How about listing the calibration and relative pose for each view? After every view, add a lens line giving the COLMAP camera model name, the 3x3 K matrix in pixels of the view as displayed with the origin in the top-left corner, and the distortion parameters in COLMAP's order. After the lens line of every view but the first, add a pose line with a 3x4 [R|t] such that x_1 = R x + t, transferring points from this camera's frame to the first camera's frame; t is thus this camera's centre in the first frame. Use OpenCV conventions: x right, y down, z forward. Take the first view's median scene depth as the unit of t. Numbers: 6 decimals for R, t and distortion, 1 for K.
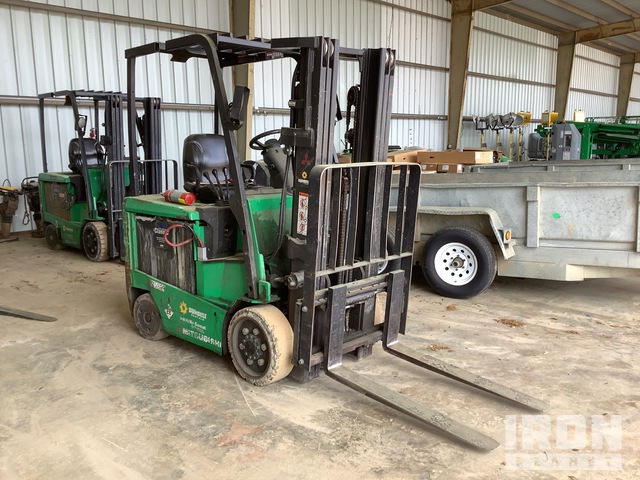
lens RADIAL K [[585.9, 0, 320.1], [0, 585.9, 241.7], [0, 0, 1]] dist [0.052681, 0.003110]
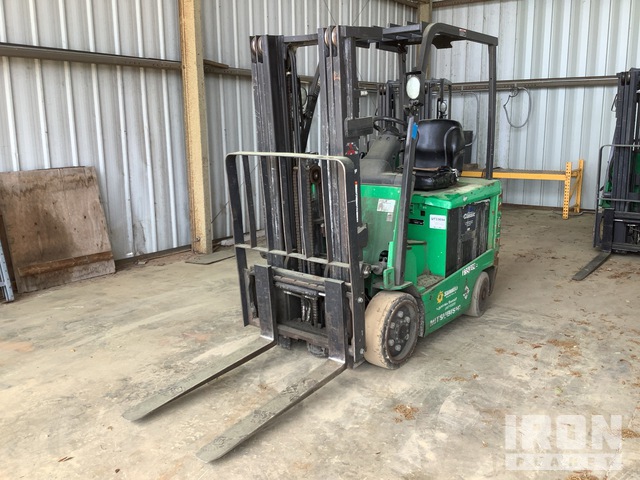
lens RADIAL K [[585.9, 0, 320.1], [0, 585.9, 241.7], [0, 0, 1]] dist [0.052681, 0.003110]
pose [[0.113867, 0.217573, -0.969379, 0.878000], [-0.172477, 0.965238, 0.196383, -0.158989], [0.978410, 0.144834, 0.147435, 0.759562]]
